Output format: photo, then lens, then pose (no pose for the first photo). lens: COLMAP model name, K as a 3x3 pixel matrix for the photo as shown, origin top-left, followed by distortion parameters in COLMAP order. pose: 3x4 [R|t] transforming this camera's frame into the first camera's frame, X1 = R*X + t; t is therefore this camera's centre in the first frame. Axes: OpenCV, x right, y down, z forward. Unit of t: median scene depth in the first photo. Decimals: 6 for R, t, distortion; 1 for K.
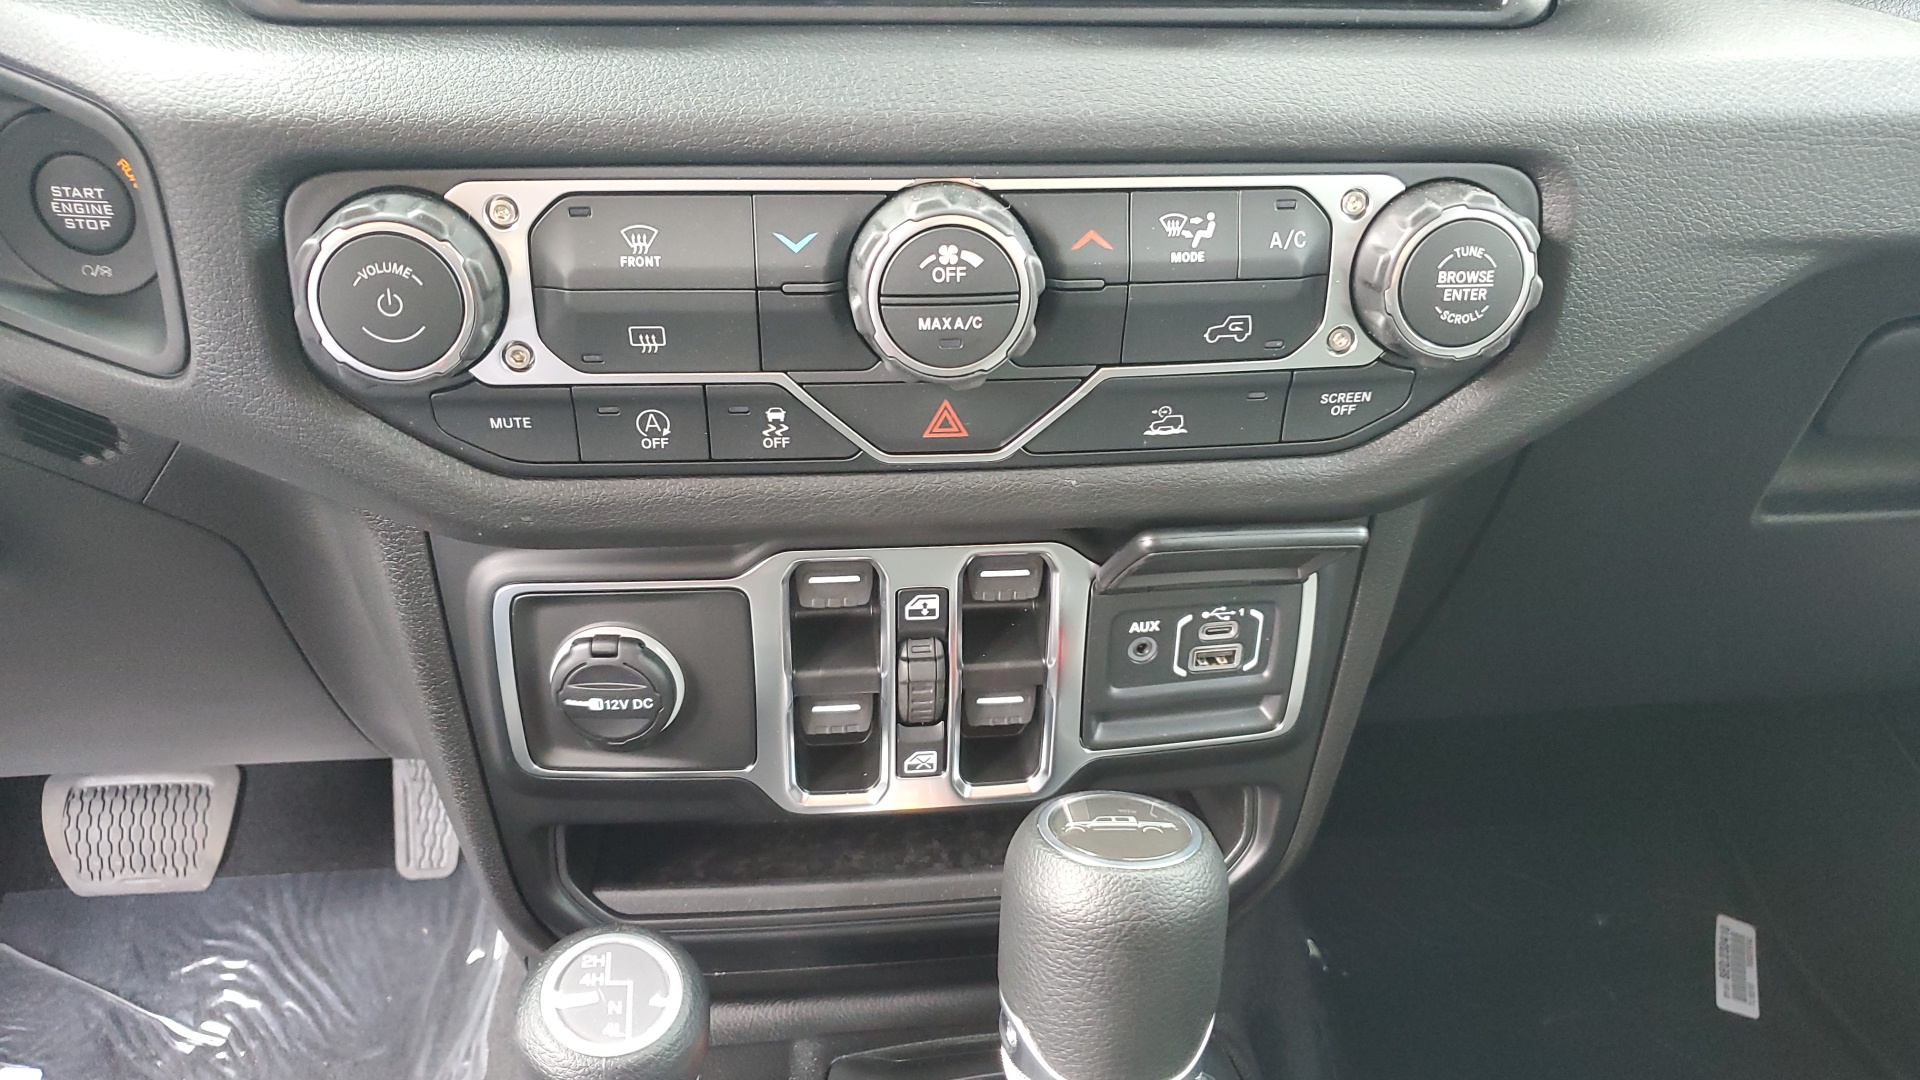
lens RADIAL K [[1537.7, 0, 988.9], [0, 1537.7, 553.9], [0, 0, 1]] dist [0.043943, -0.050721]
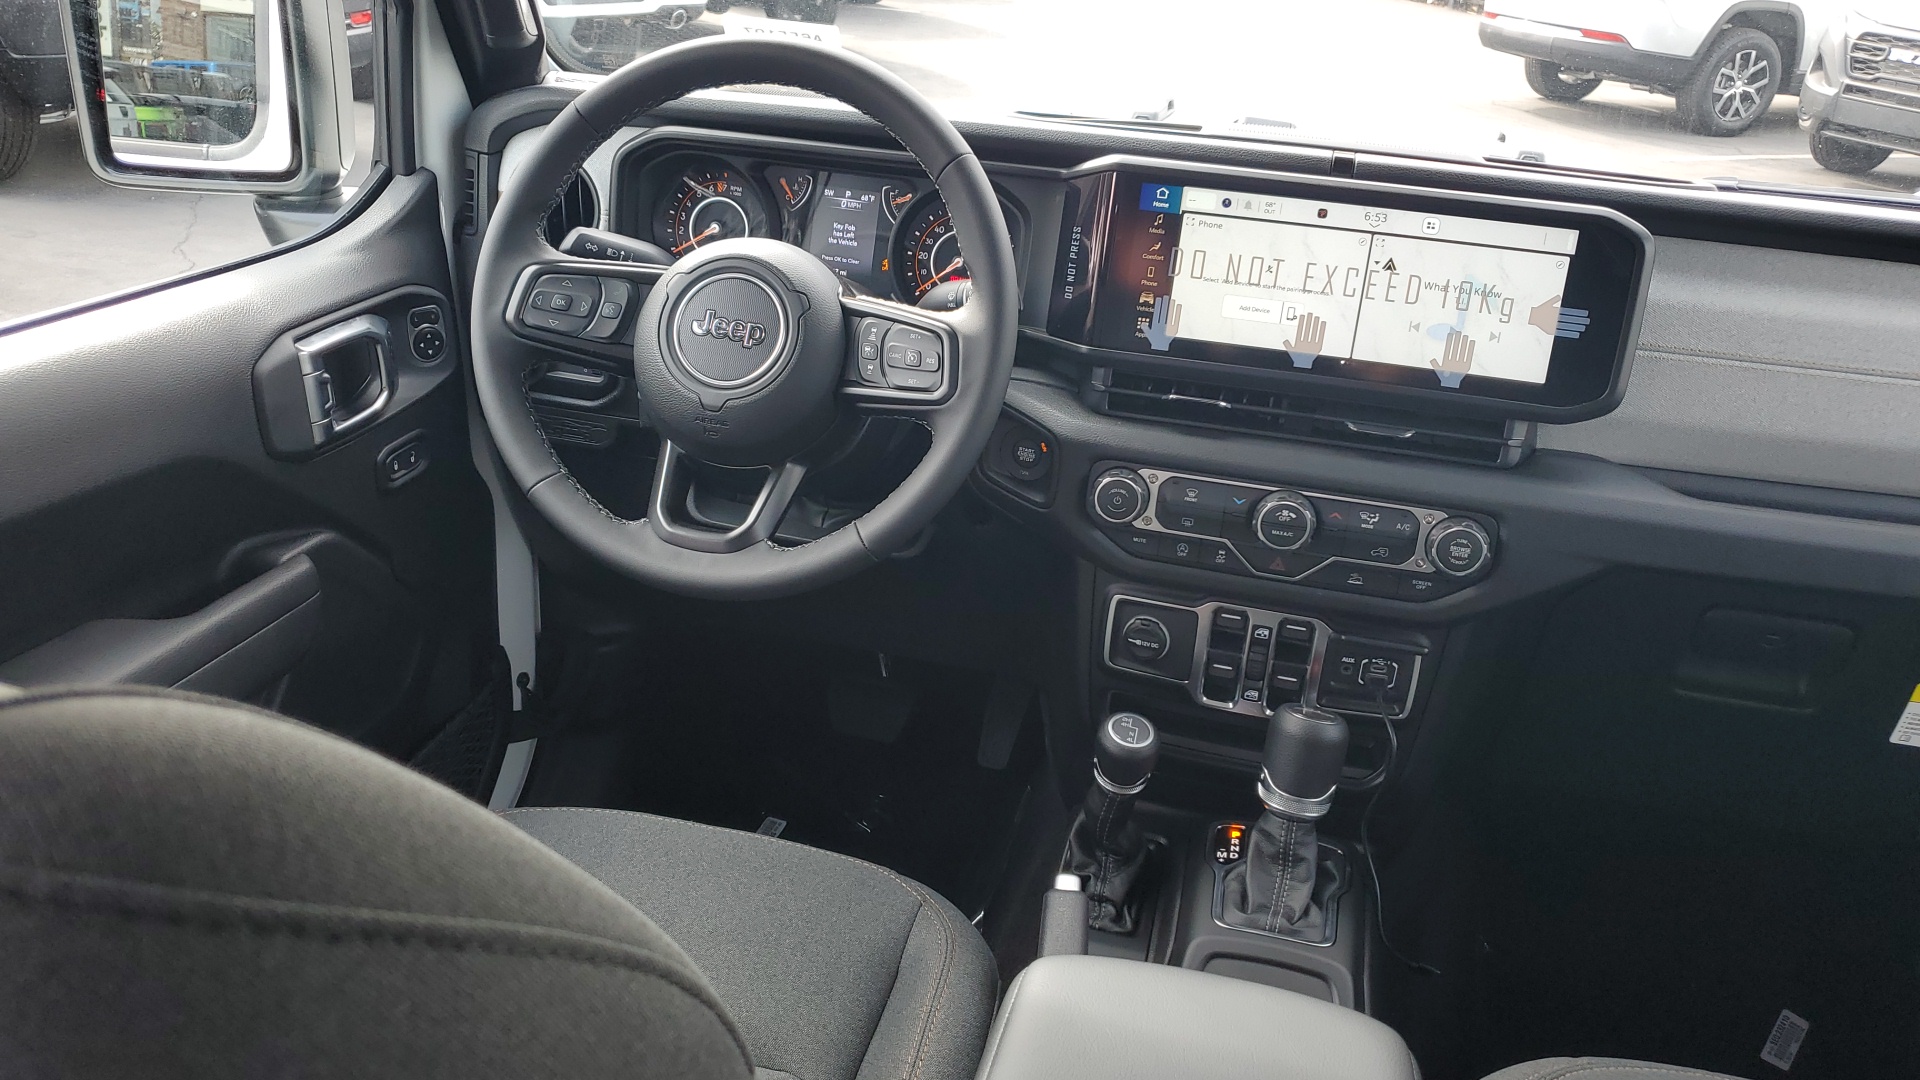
lens RADIAL K [[1450.2, 0, 953.2], [0, 1450.2, 537.1], [0, 0, 1]] dist [0.119648, -0.028151]
pose [[0.934727, 0.176646, -0.308352, 0.218161], [-0.213101, 0.973007, -0.088579, 0.219273], [0.284382, 0.148507, 0.947139, -1.666041]]
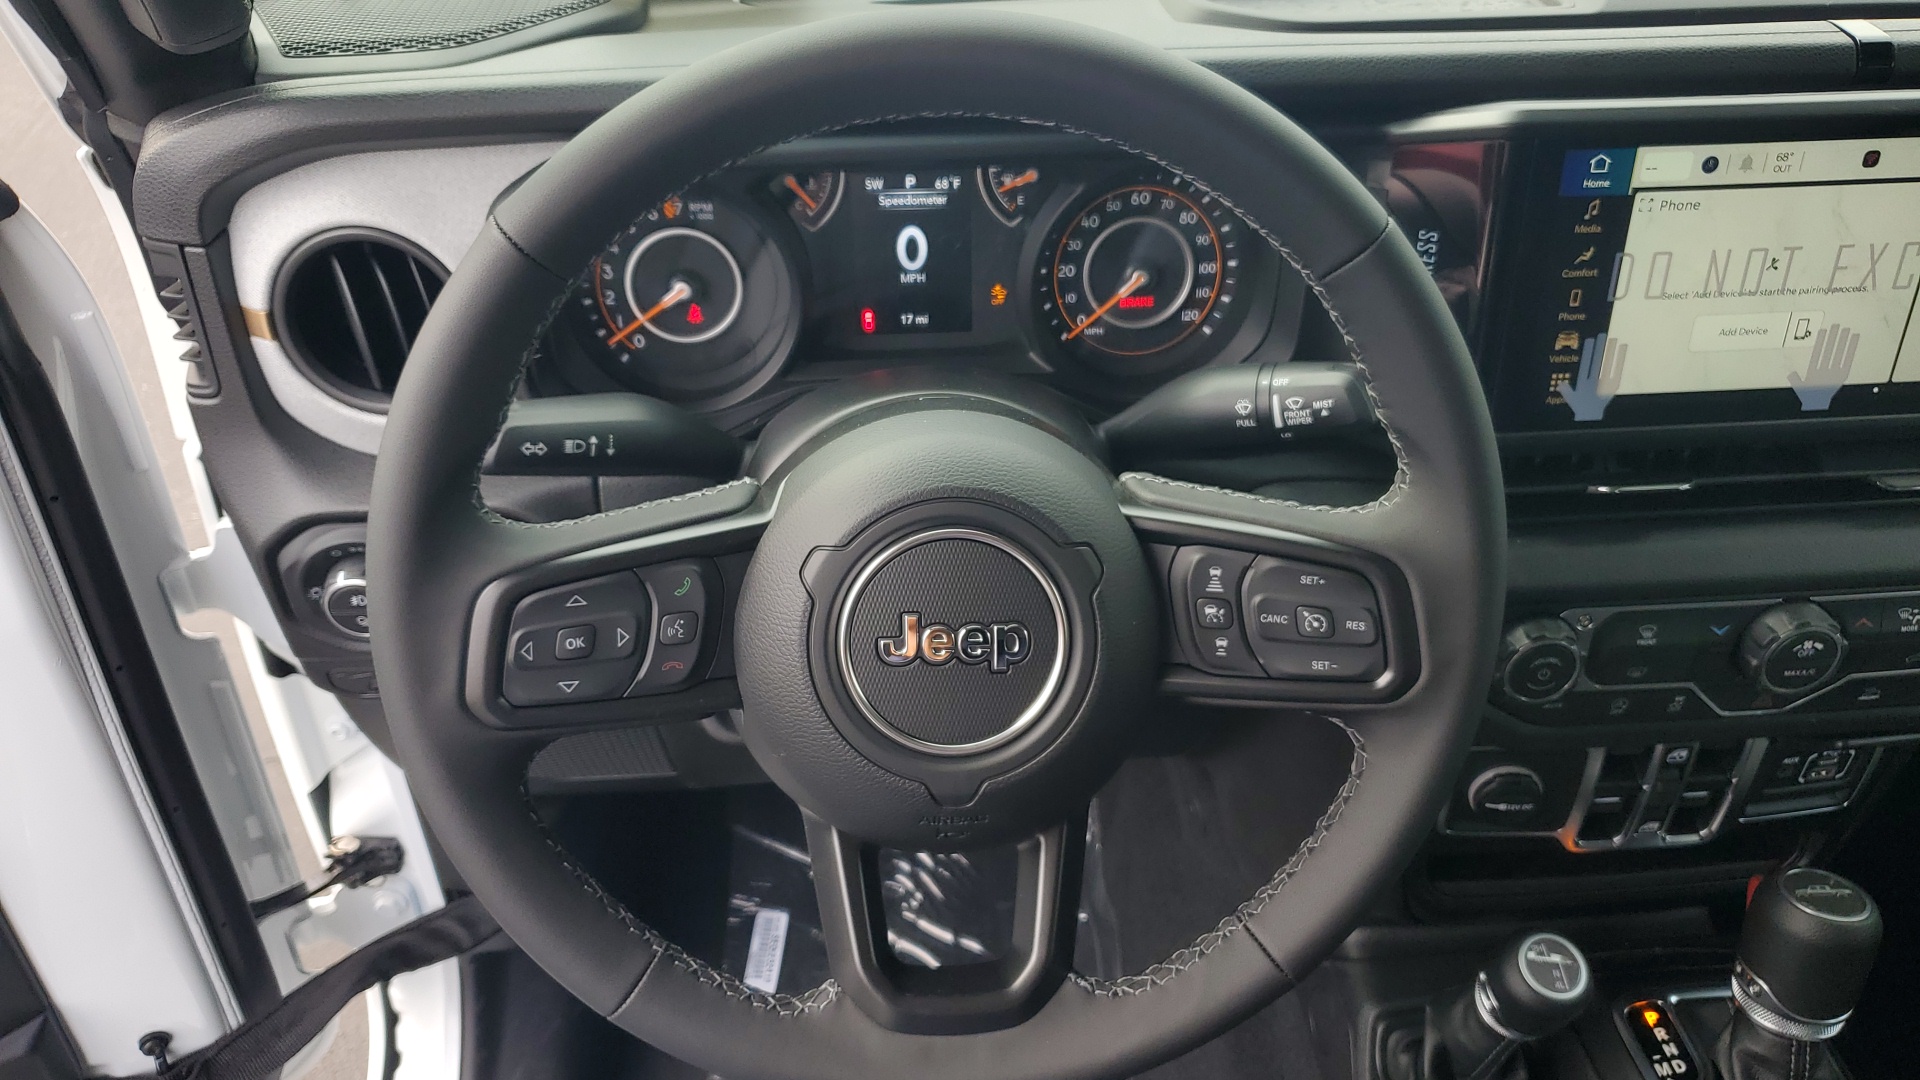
lens RADIAL K [[1537.7, 0, 969.6], [0, 1537.7, 566.2], [0, 0, 1]] dist [0.043943, -0.050721]
pose [[0.999152, 0.006957, -0.040584, -0.826312], [-0.000285, 0.986768, 0.162140, -0.493979], [0.041175, -0.161991, 0.985933, -0.826738]]
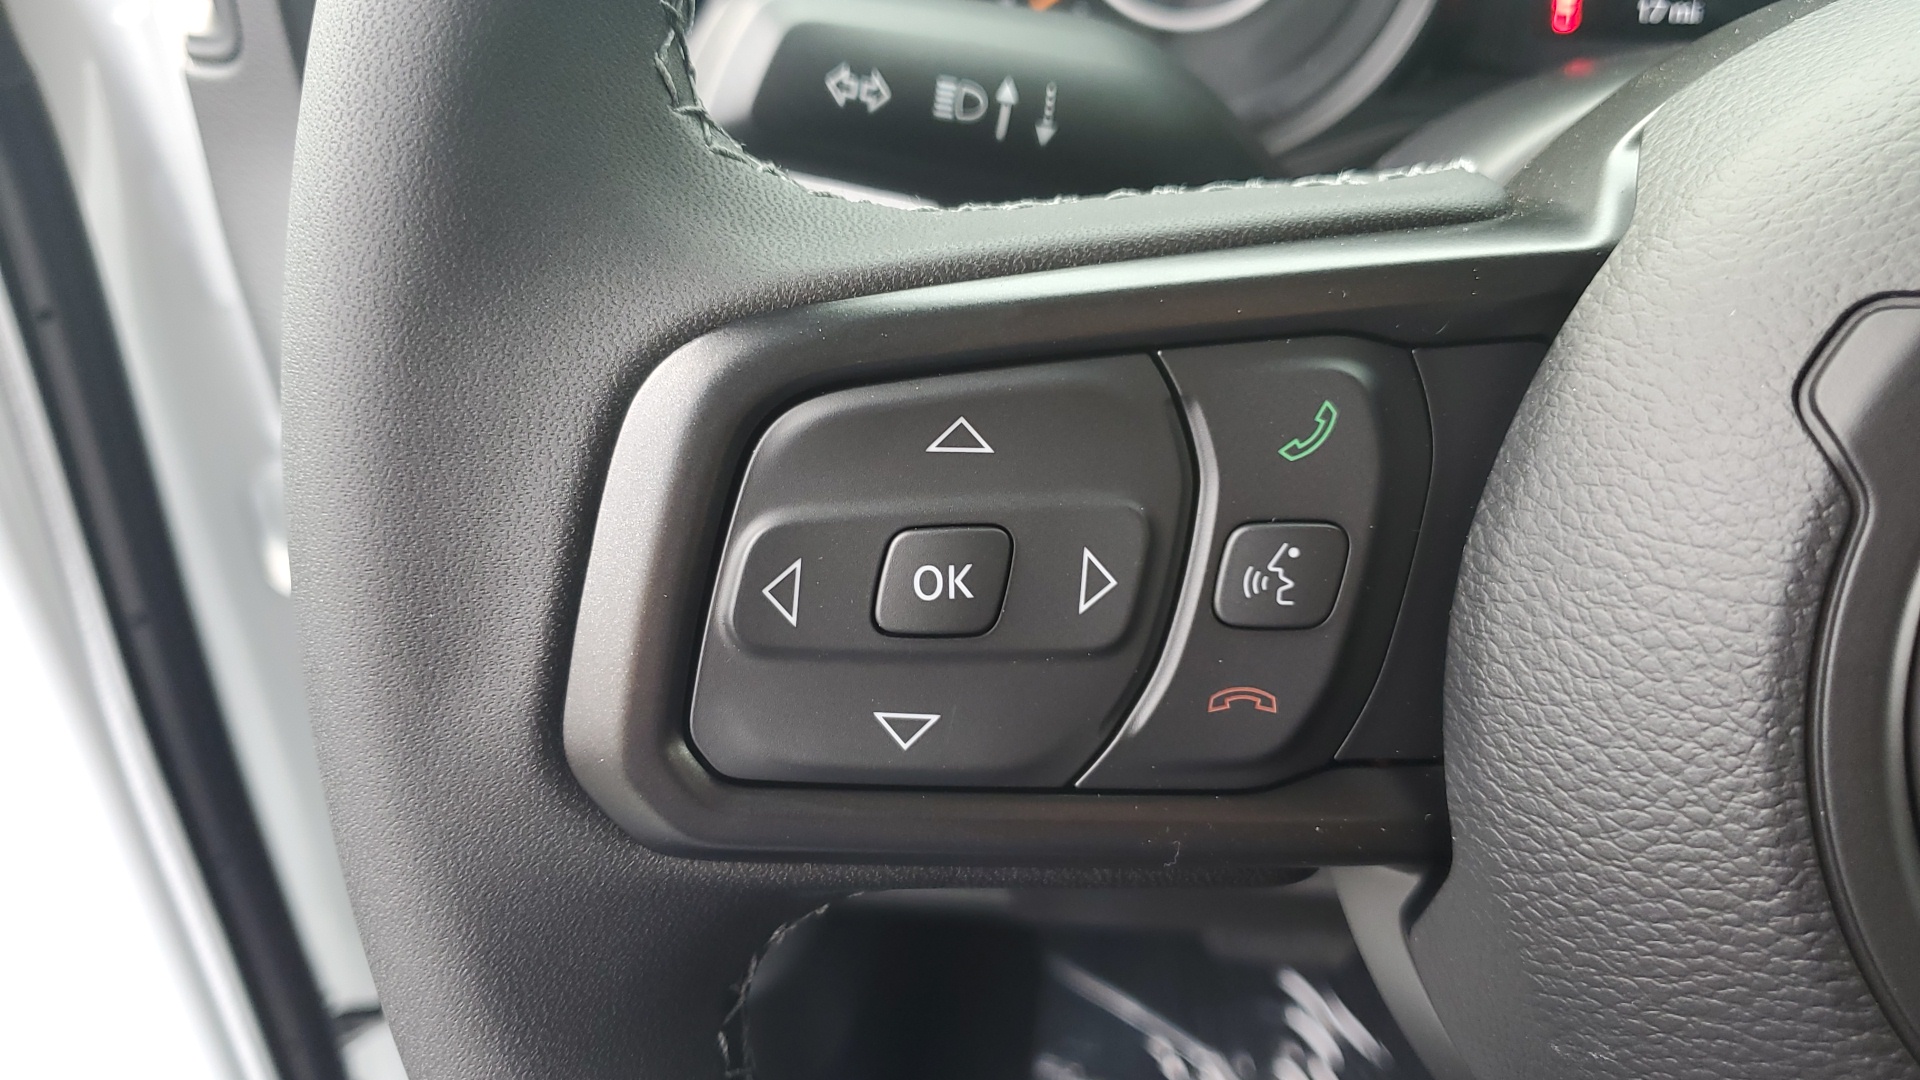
lens RADIAL K [[1537.7, 0, 964.7], [0, 1537.7, 523.9], [0, 0, 1]] dist [0.043943, -0.050721]
pose [[0.972701, 0.091451, -0.213284, -1.111650], [-0.073042, 0.993014, 0.092667, -0.279775], [0.220269, -0.074558, 0.972586, 0.022085]]
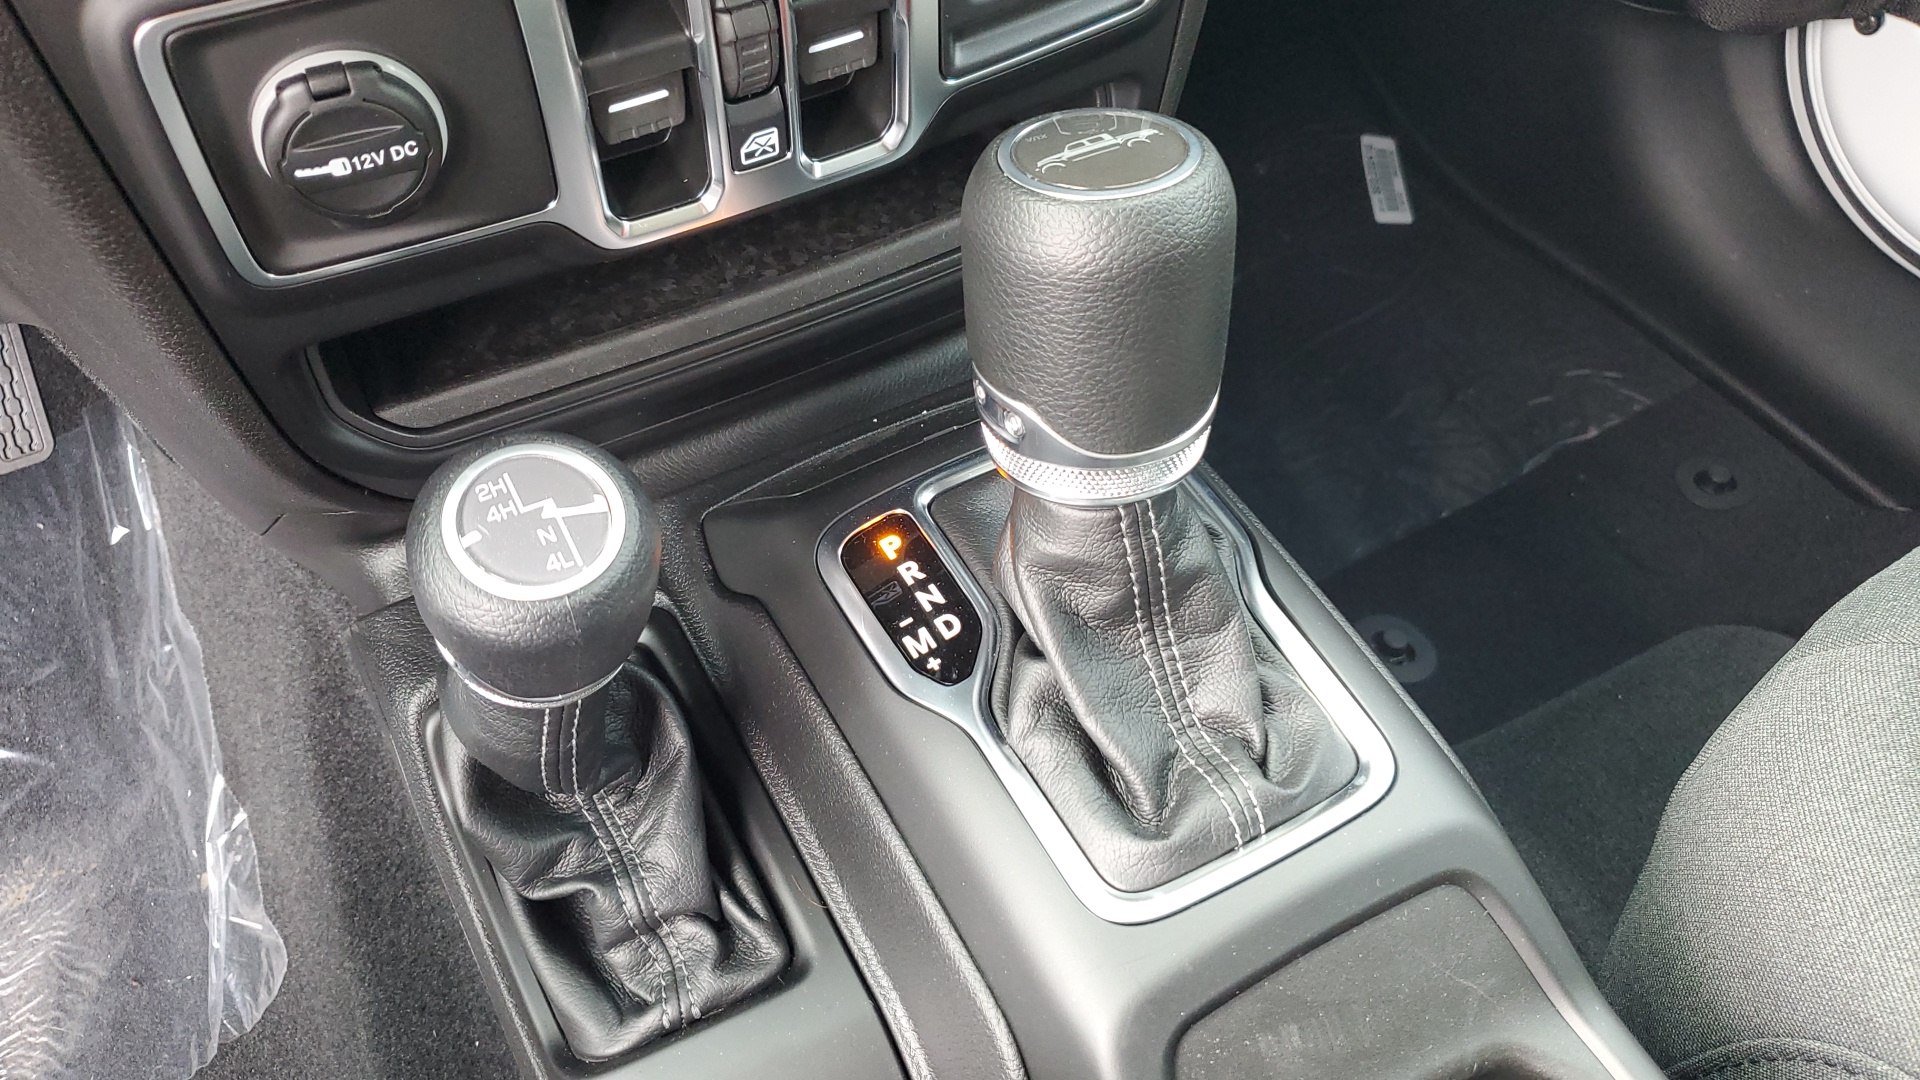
lens RADIAL K [[1537.7, 0, 947.5], [0, 1537.7, 511.6], [0, 0, 1]] dist [0.043943, -0.050721]
pose [[0.930004, -0.295902, 0.218023, -0.196531], [0.196095, 0.901162, 0.386592, 0.018919], [-0.310868, -0.316779, 0.896110, 0.217027]]
